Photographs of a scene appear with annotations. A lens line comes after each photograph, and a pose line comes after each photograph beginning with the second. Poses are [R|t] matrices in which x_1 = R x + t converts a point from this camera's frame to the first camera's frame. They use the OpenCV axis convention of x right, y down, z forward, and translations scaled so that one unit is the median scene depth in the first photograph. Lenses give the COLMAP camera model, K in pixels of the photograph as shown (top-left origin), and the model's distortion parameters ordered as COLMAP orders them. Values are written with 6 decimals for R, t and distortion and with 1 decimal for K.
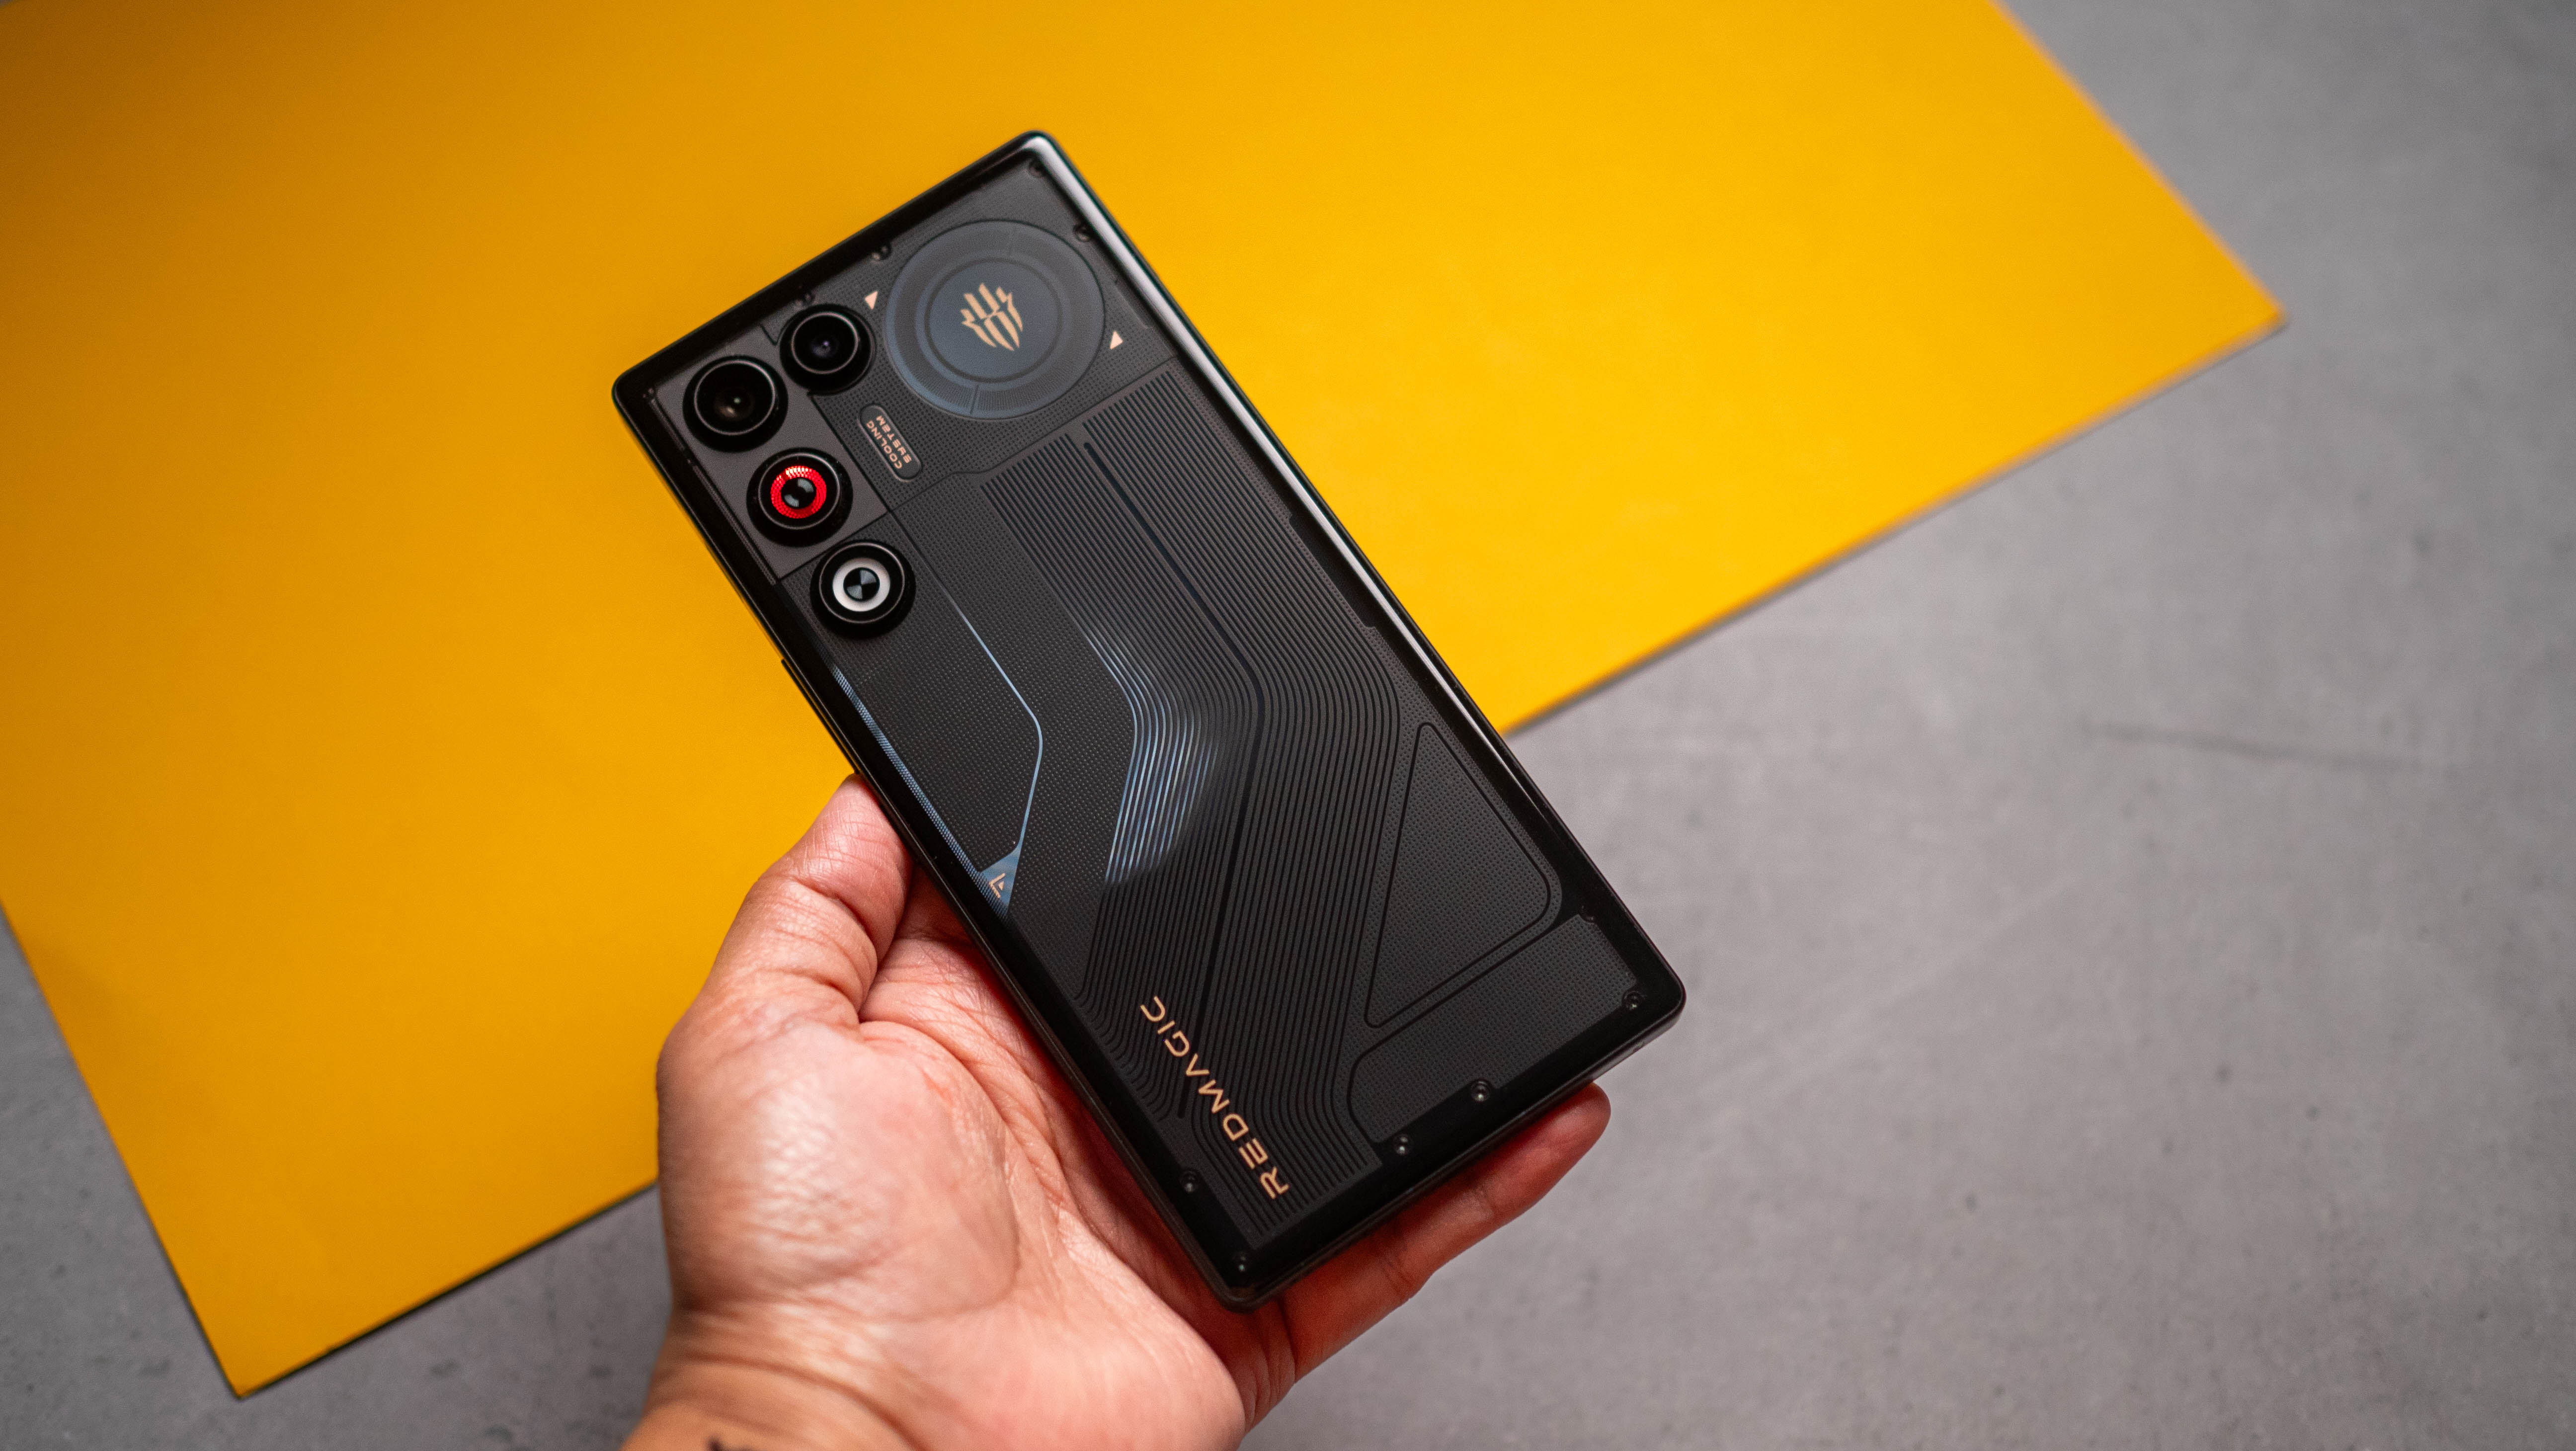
lens RADIAL K [[3421.4, 0, 1288.0], [0, 3421.4, 725.5], [0, 0, 1]] dist [-0.021711, -0.010259]
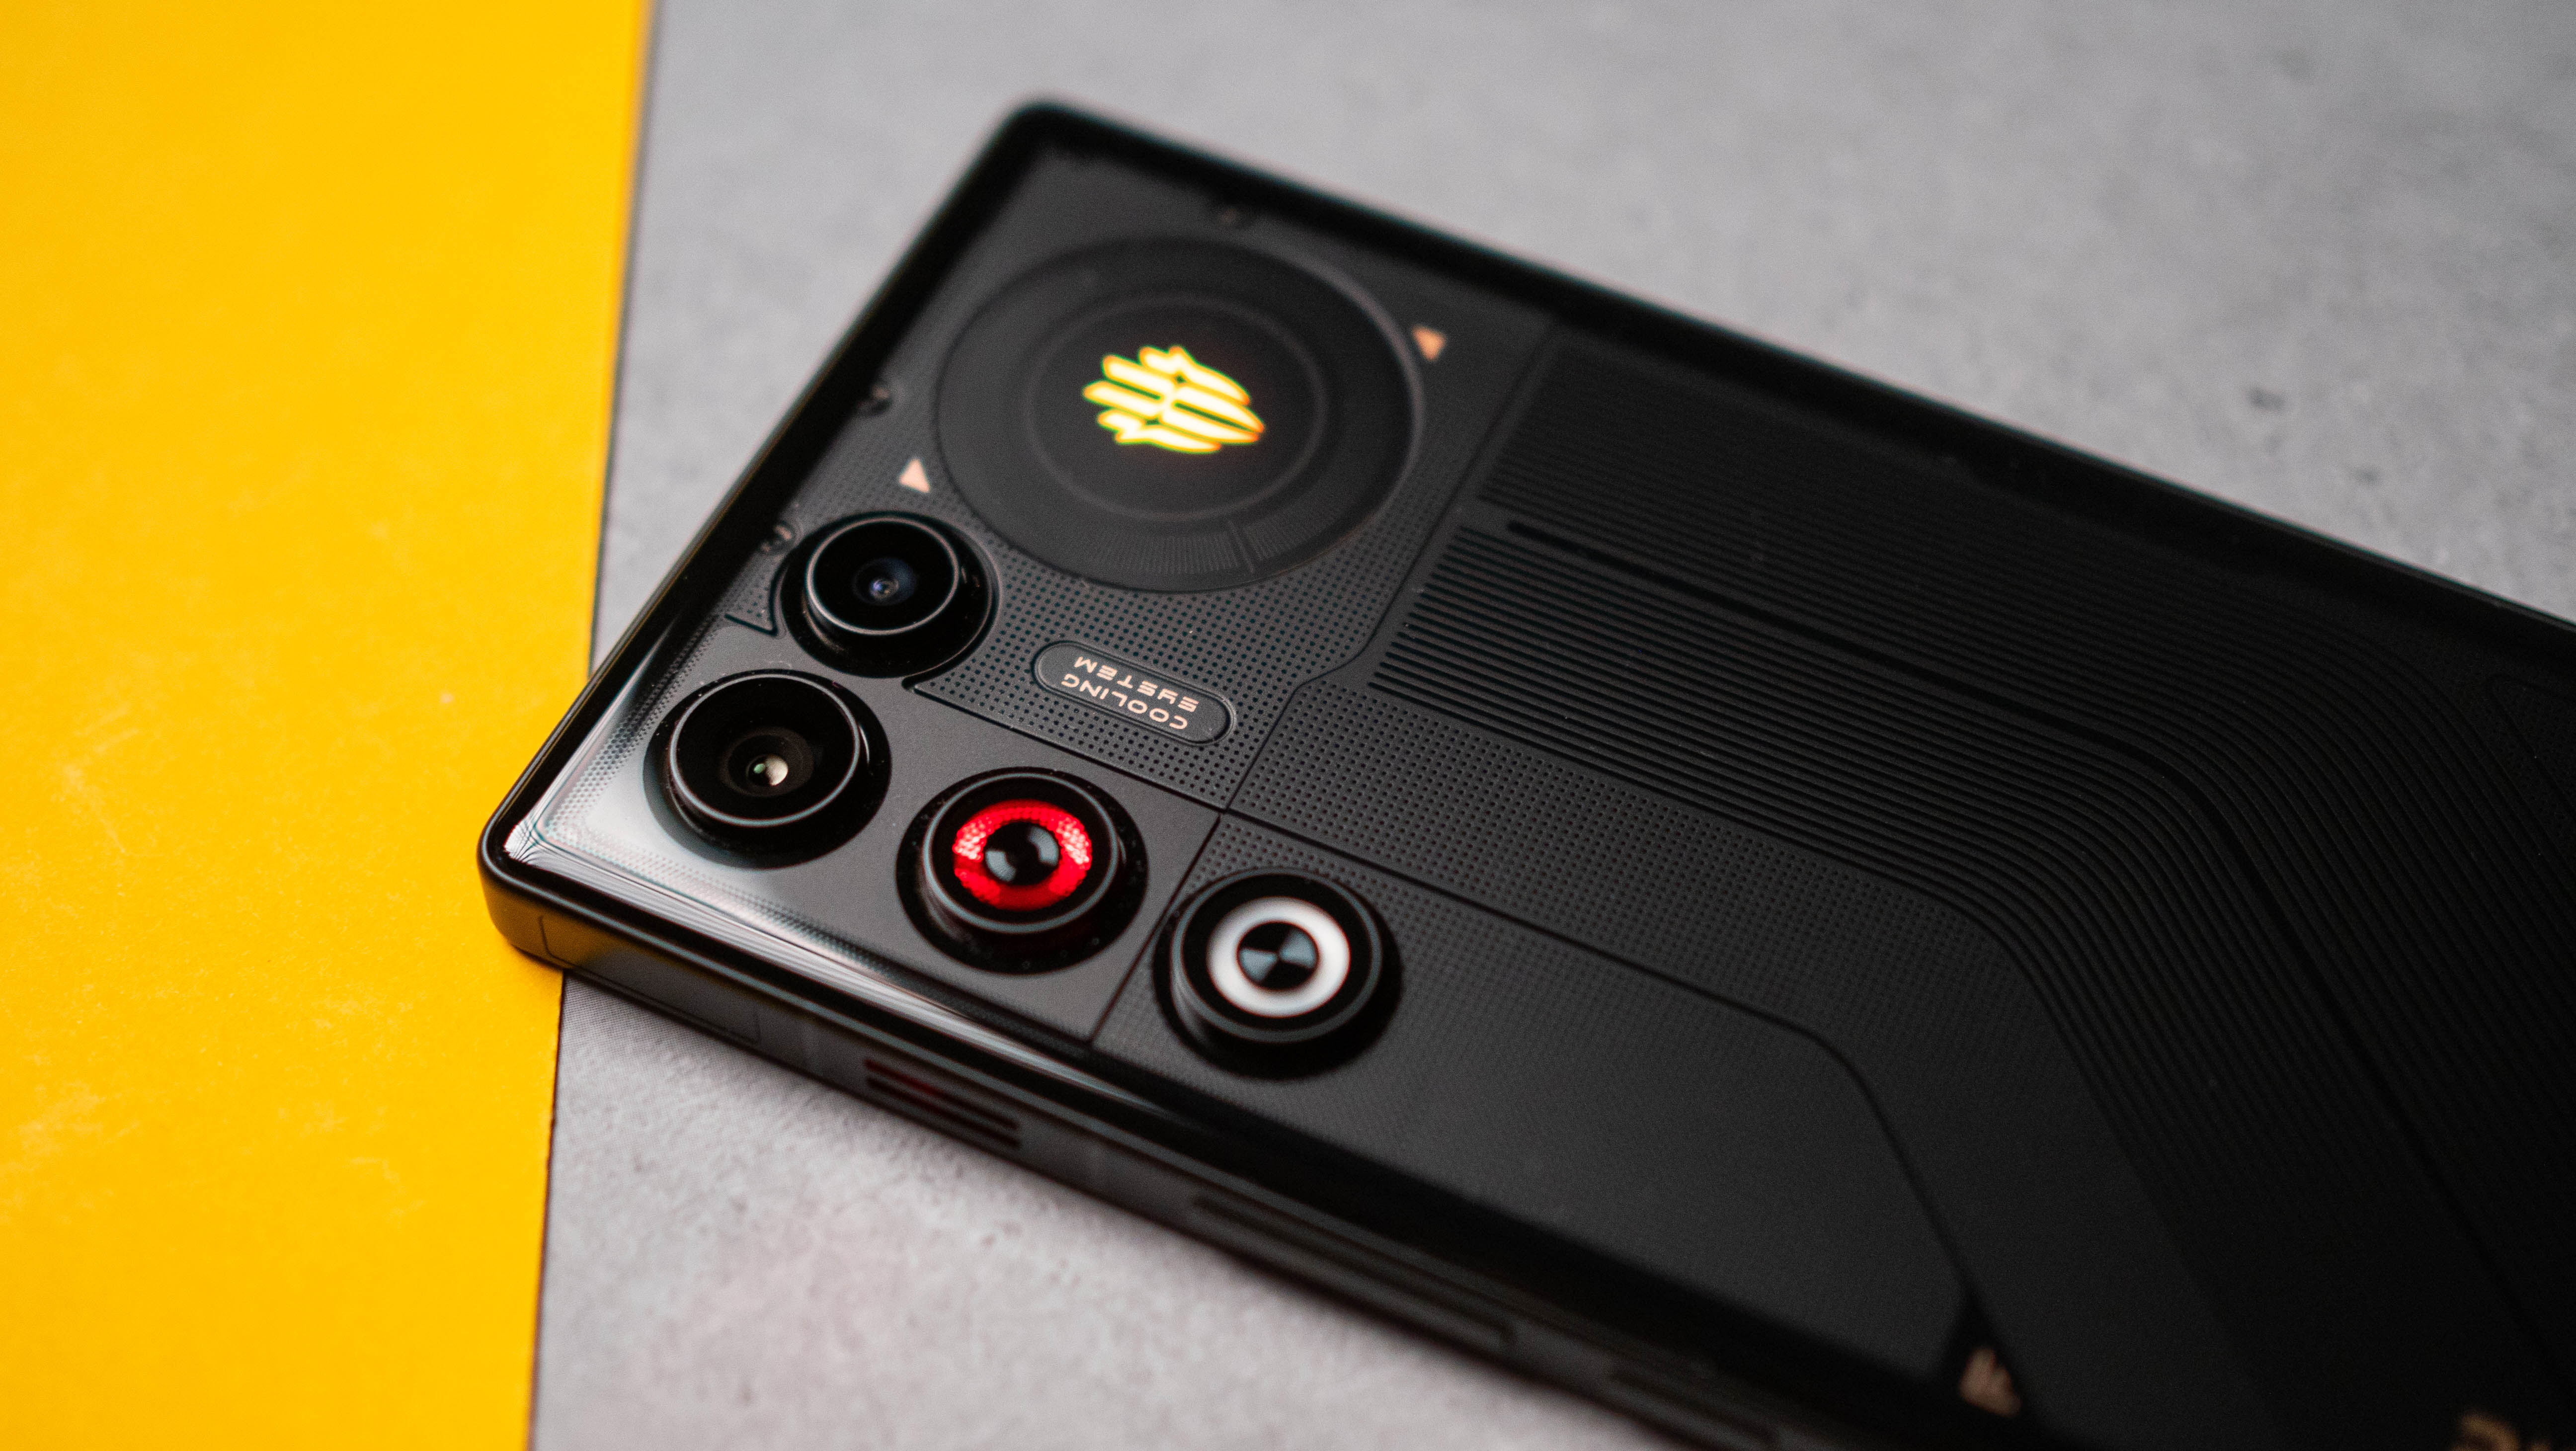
lens RADIAL K [[3421.4, 0, 1288.0], [0, 3421.4, 725.5], [0, 0, 1]] dist [-0.021711, -0.010259]
pose [[0.857790, -0.402318, 0.319901, -0.239394], [0.477992, 0.853220, -0.208660, 0.021437], [-0.188999, 0.331896, 0.924188, 0.589301]]
